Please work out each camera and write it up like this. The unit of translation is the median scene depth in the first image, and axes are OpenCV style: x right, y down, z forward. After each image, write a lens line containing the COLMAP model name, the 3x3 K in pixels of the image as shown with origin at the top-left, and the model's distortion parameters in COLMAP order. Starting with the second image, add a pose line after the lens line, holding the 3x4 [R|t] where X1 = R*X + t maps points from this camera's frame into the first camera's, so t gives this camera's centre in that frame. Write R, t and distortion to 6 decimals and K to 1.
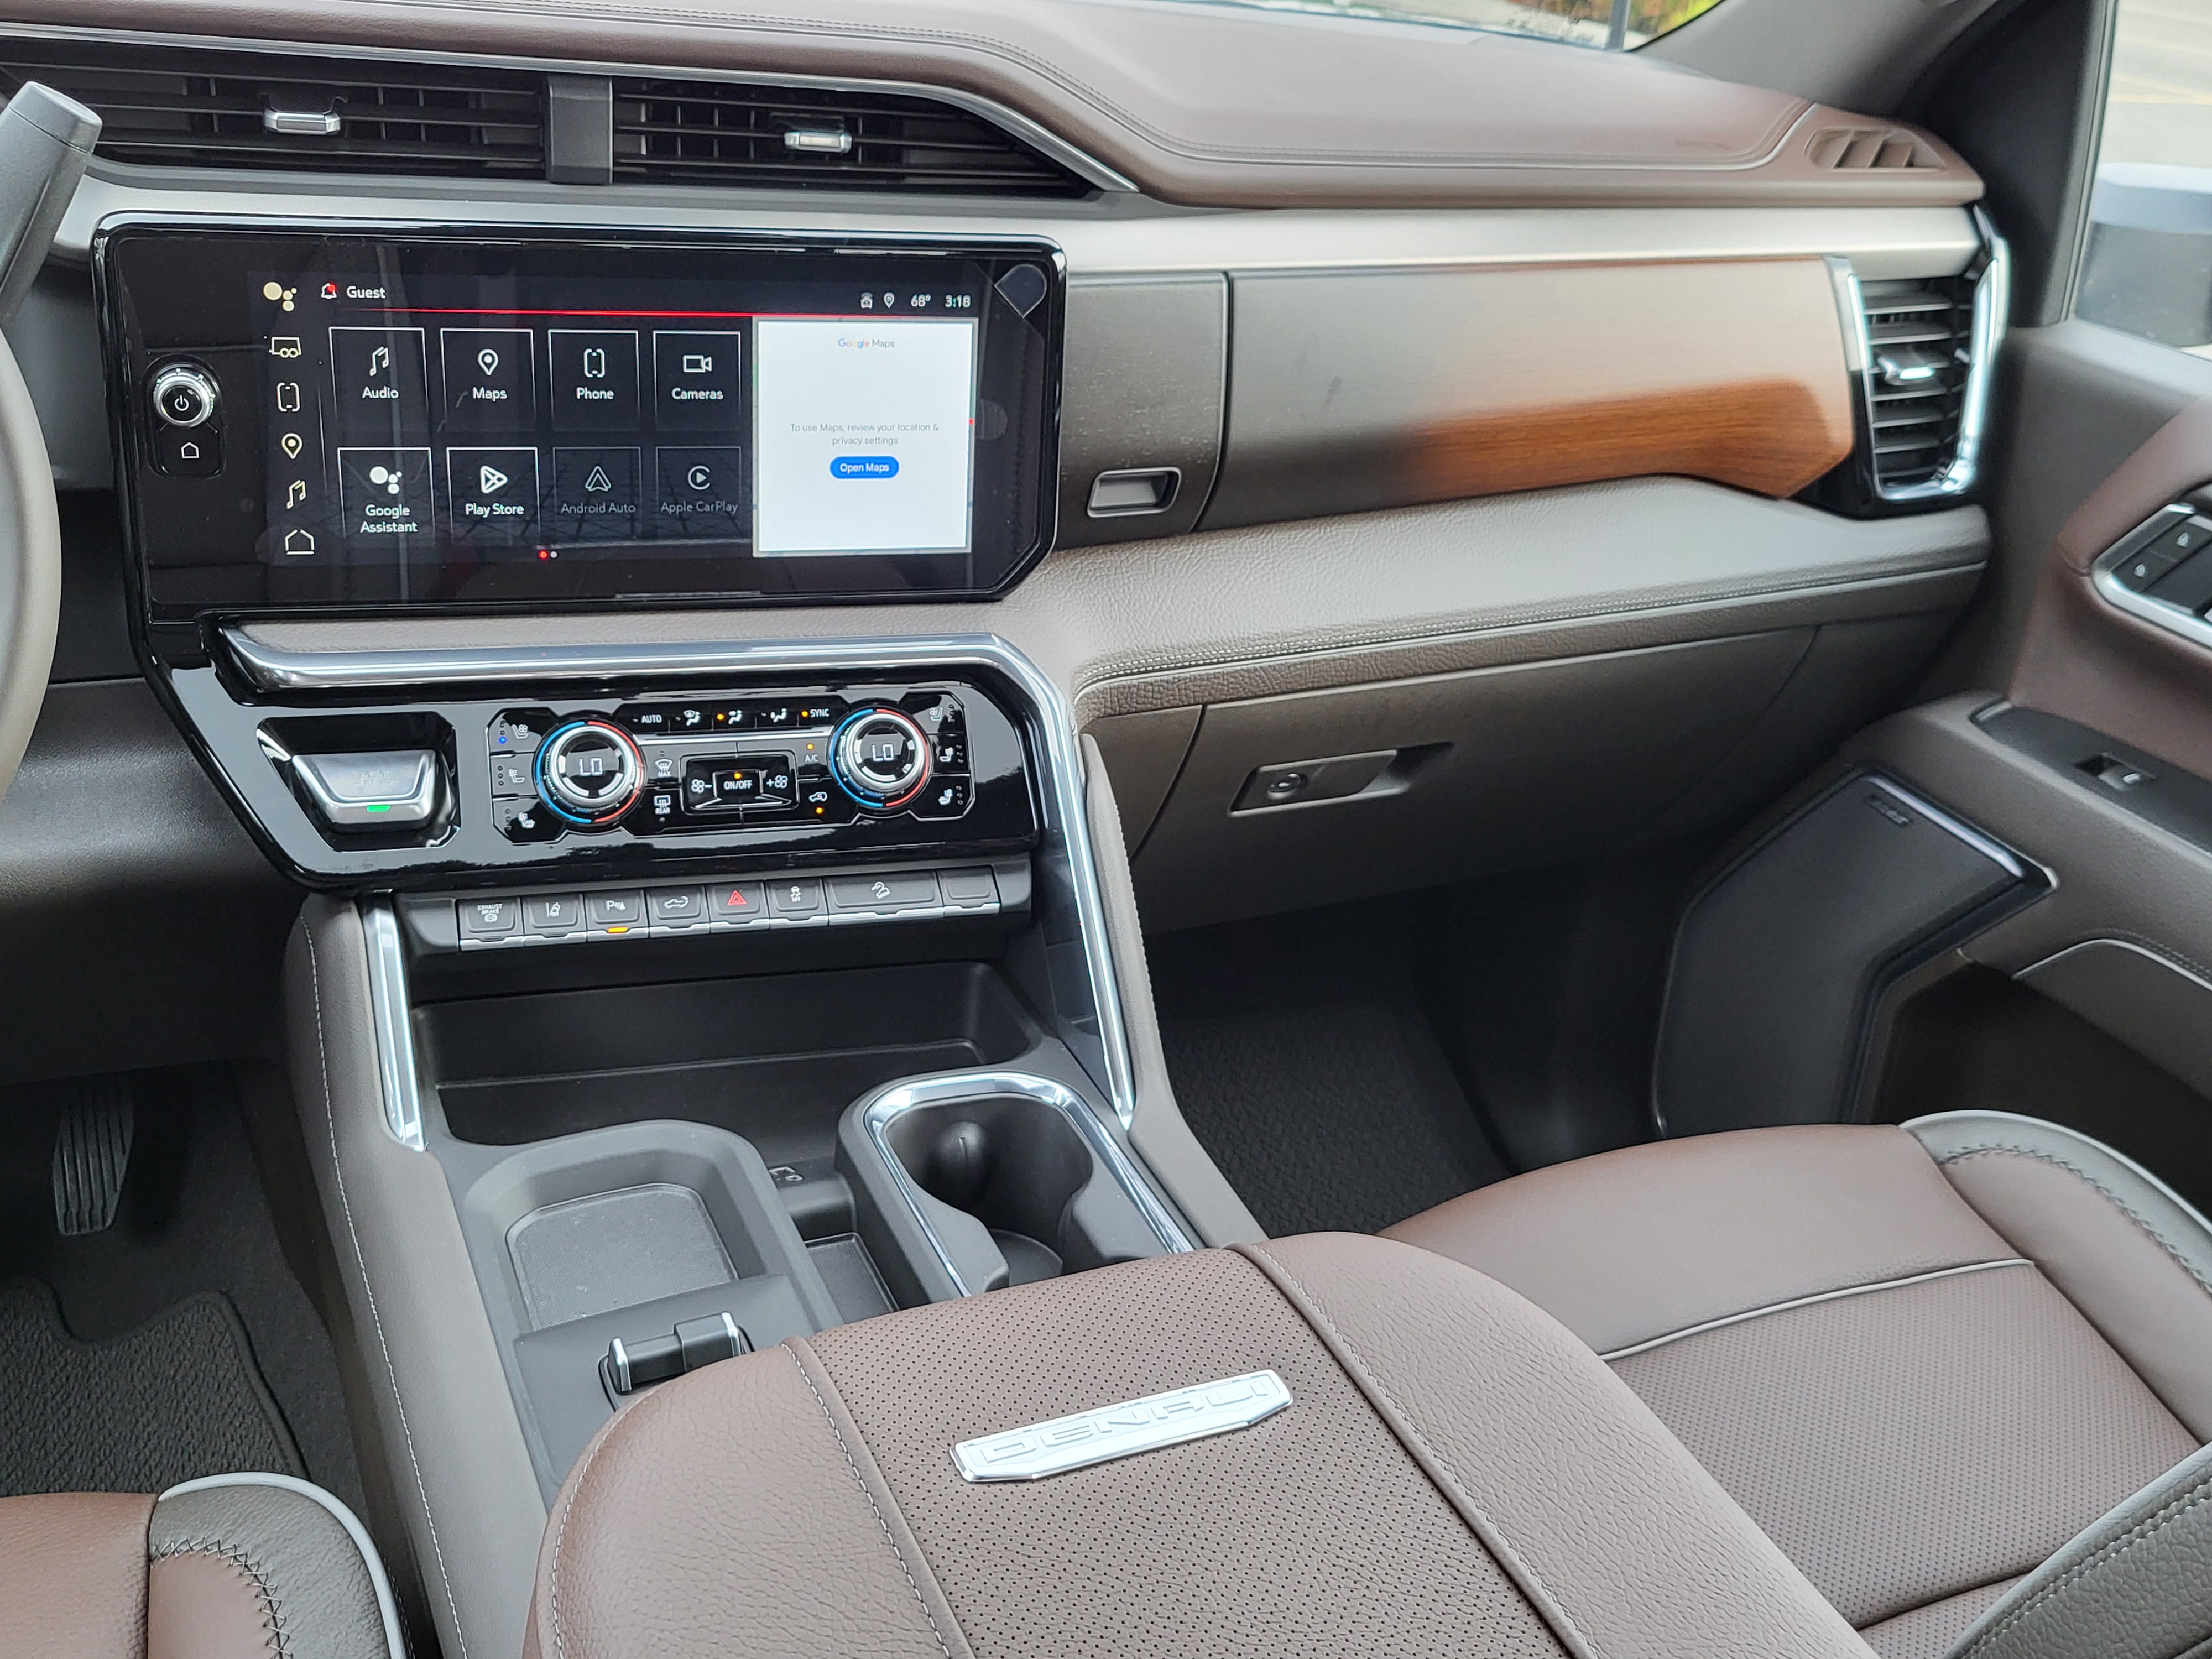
lens RADIAL K [[2228.6, 0, 1106.0], [0, 2228.6, 829.5], [0, 0, 1]] dist [0.023791, 0.015574]
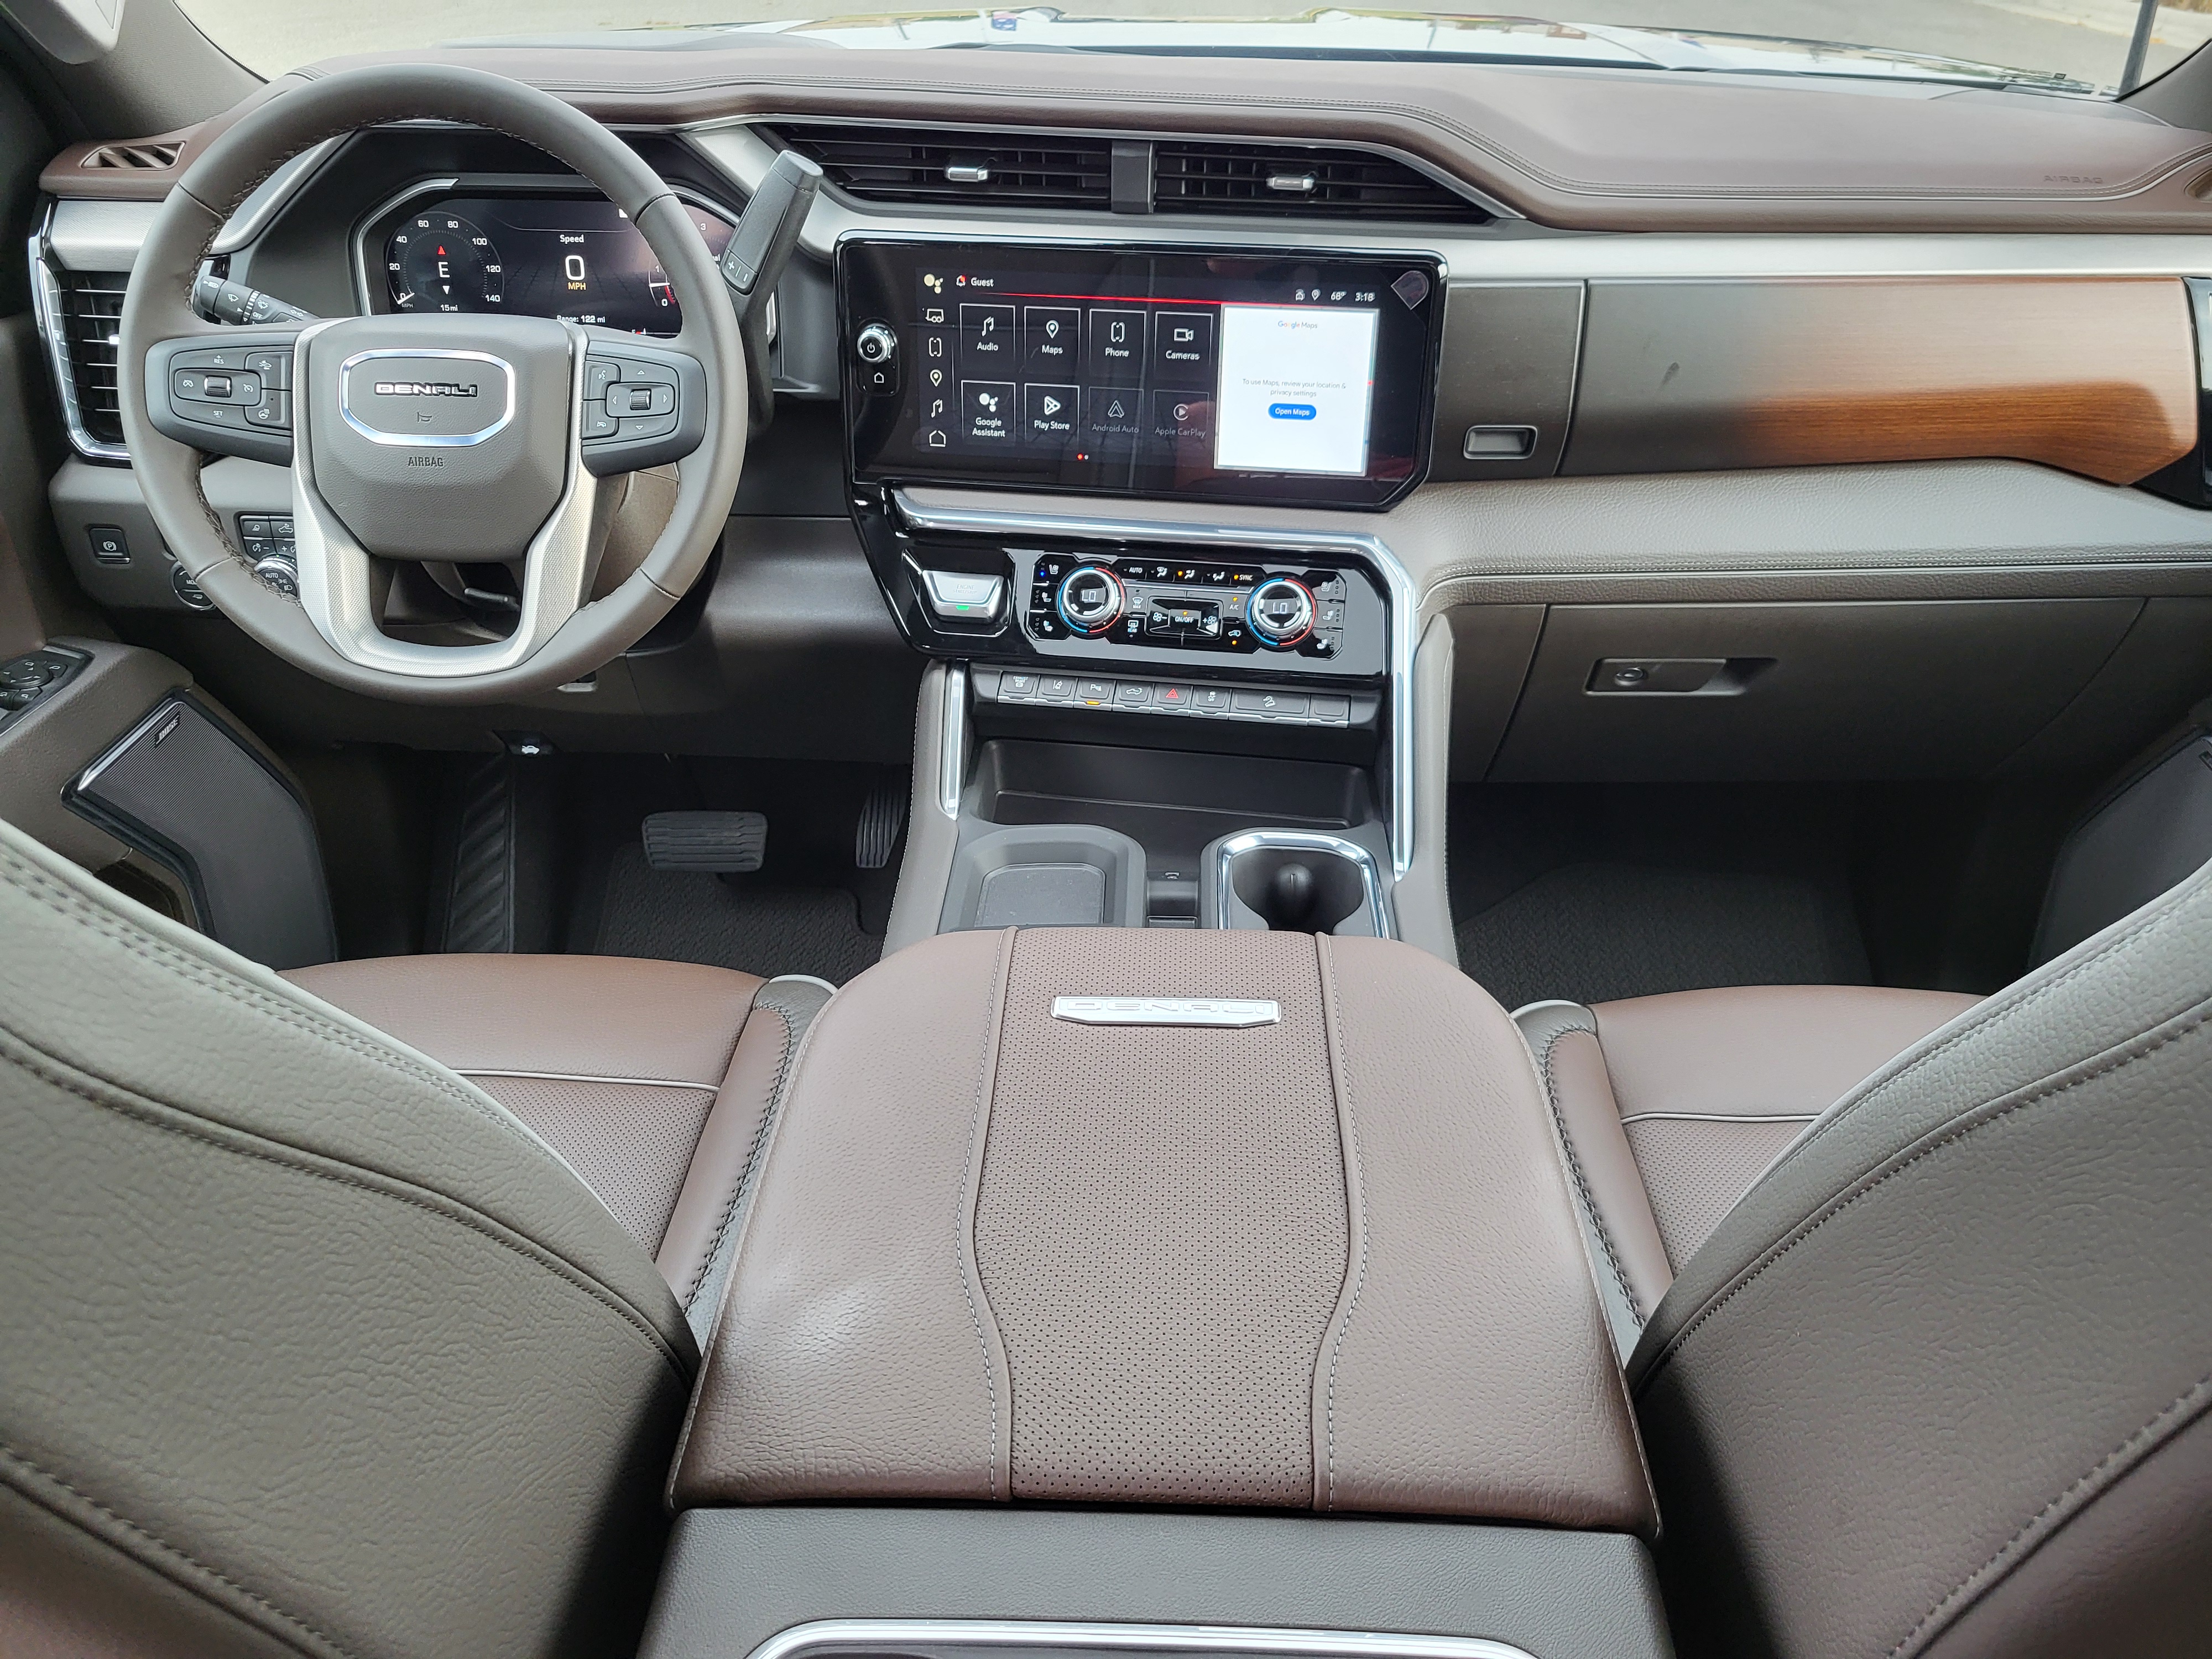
lens RADIAL K [[1690.6, 0, 1133.0], [0, 1690.6, 832.4], [0, 0, 1]] dist [0.028529, 0.007156]
pose [[0.895372, 0.152971, -0.418221, 0.310922], [-0.128347, 0.987943, 0.086578, 0.028312], [0.426423, -0.023842, 0.904210, -0.057633]]
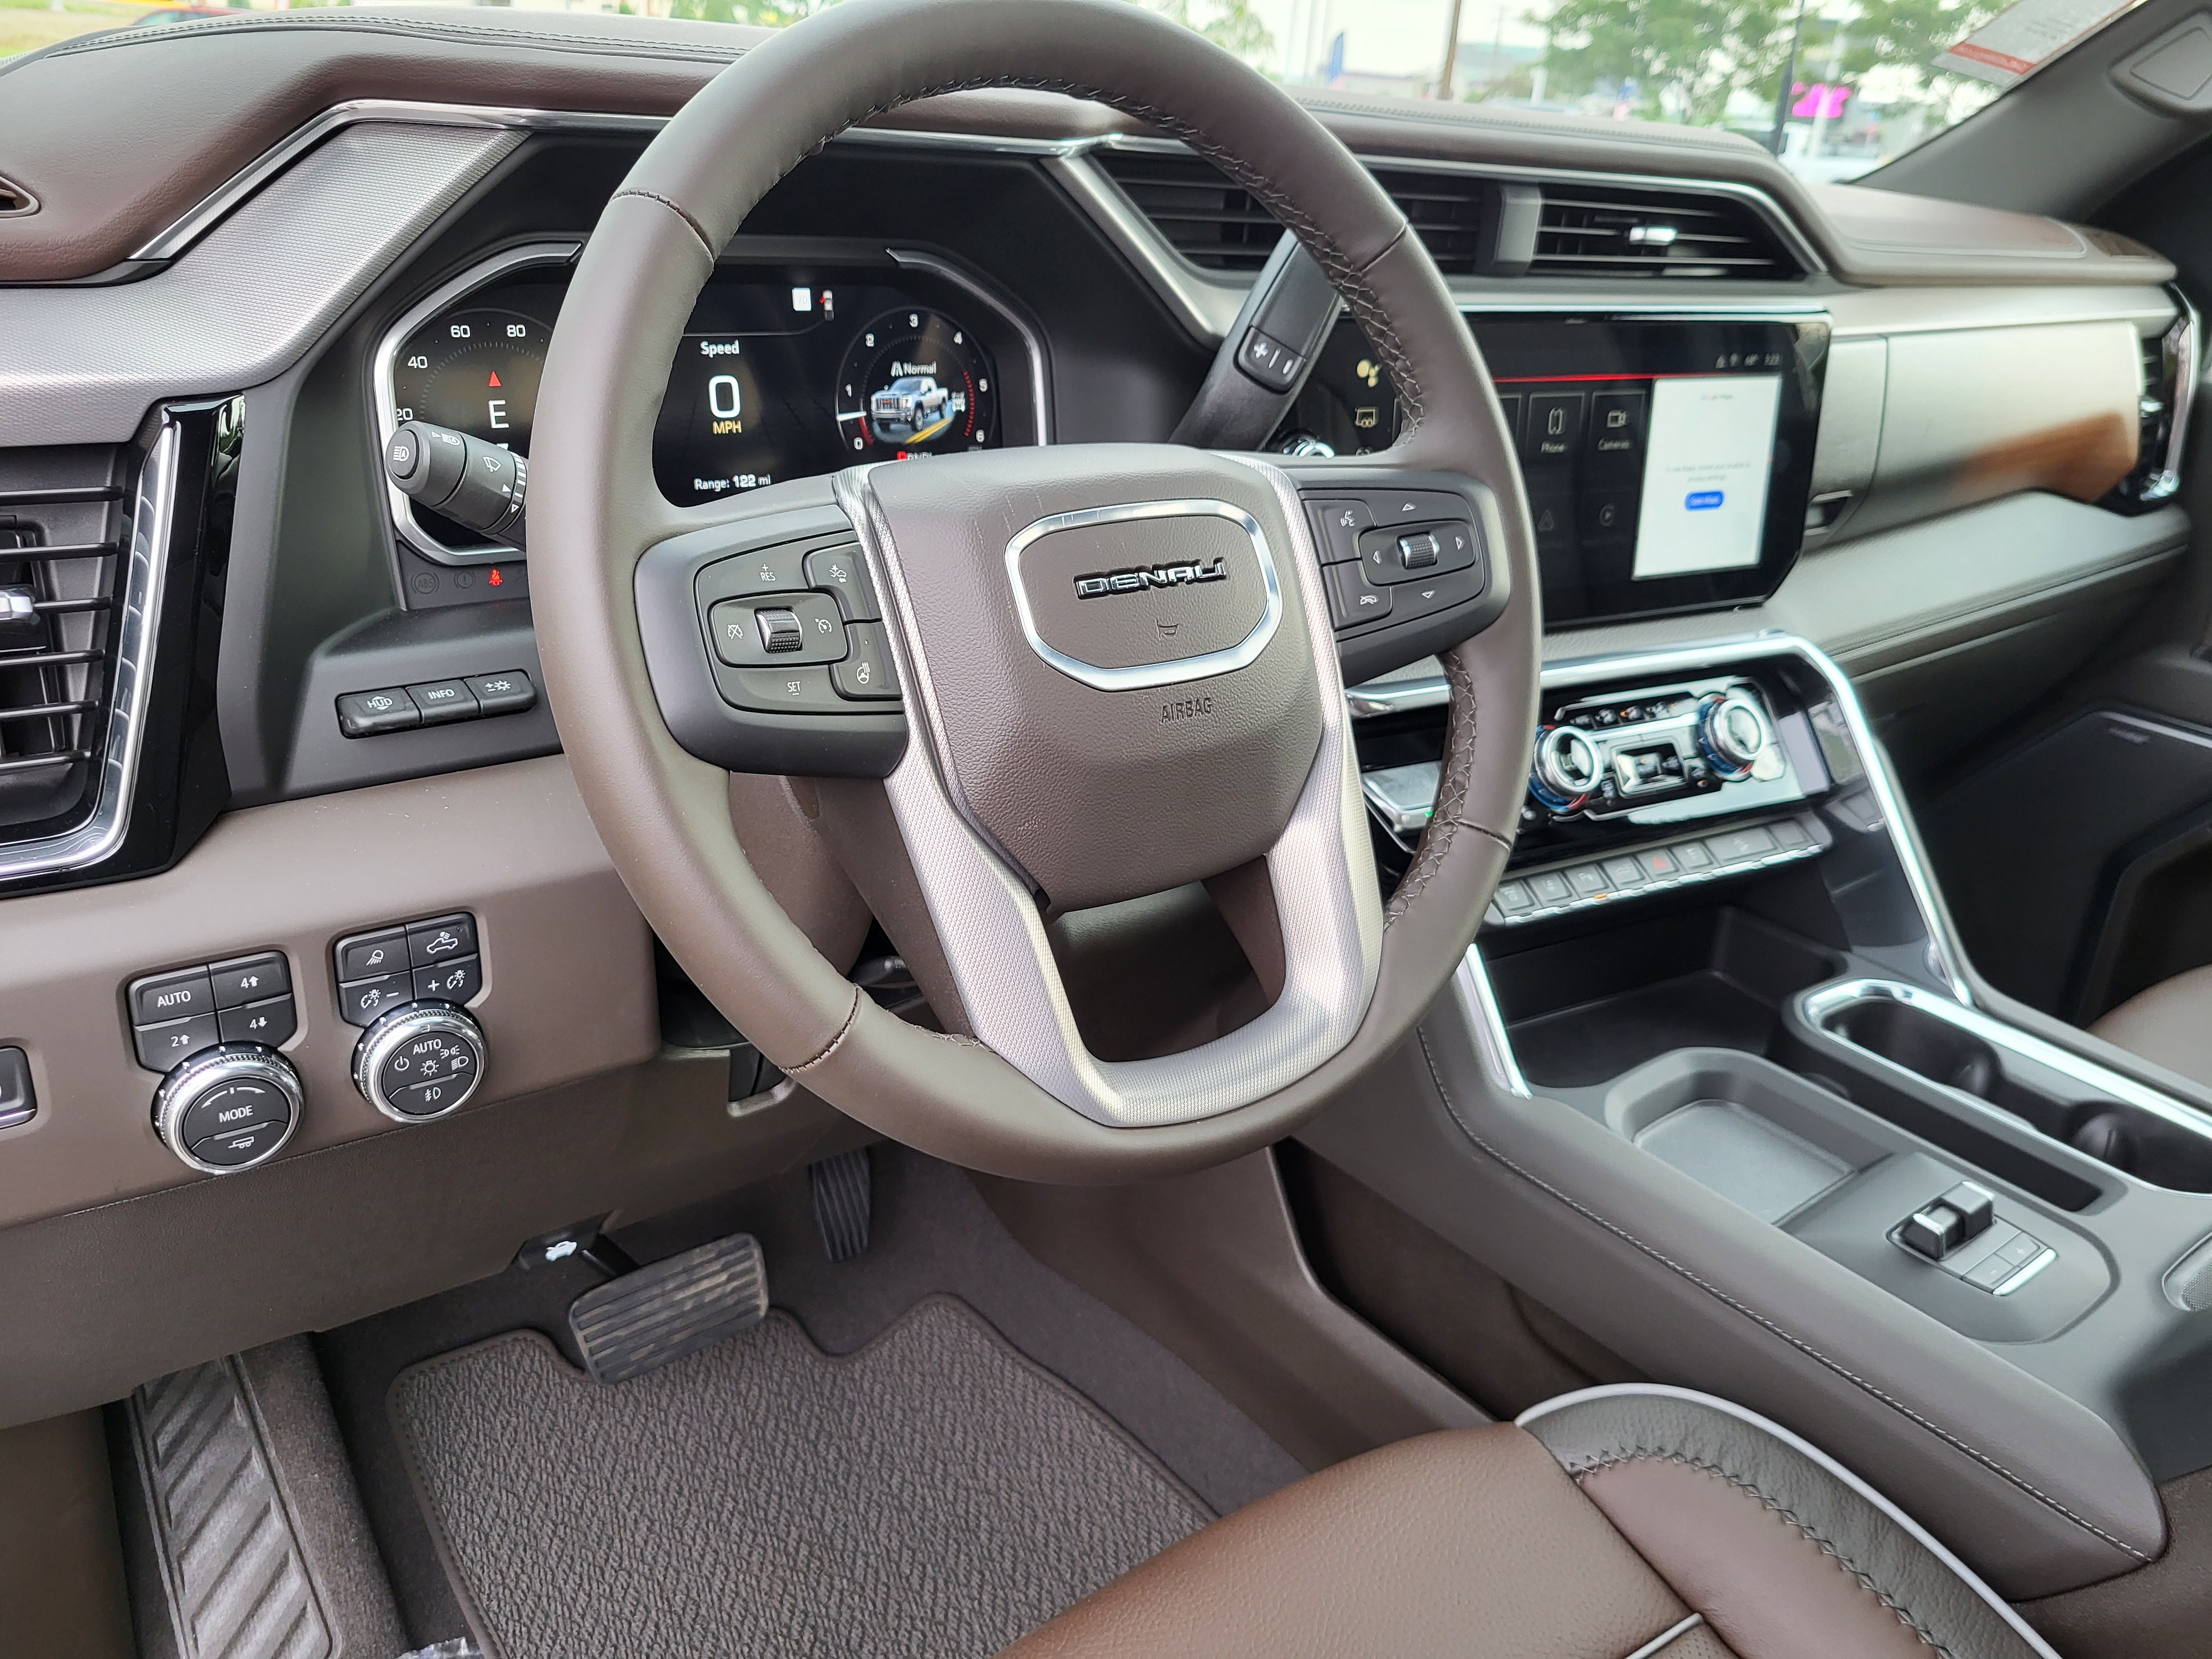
lens RADIAL K [[1690.6, 0, 1133.0], [0, 1690.6, 832.4], [0, 0, 1]] dist [0.028529, 0.007156]
pose [[0.971697, -0.109830, 0.209145, -0.638751], [0.116043, 0.993088, -0.017630, -0.001659], [-0.205763, 0.041401, 0.977726, 0.166261]]
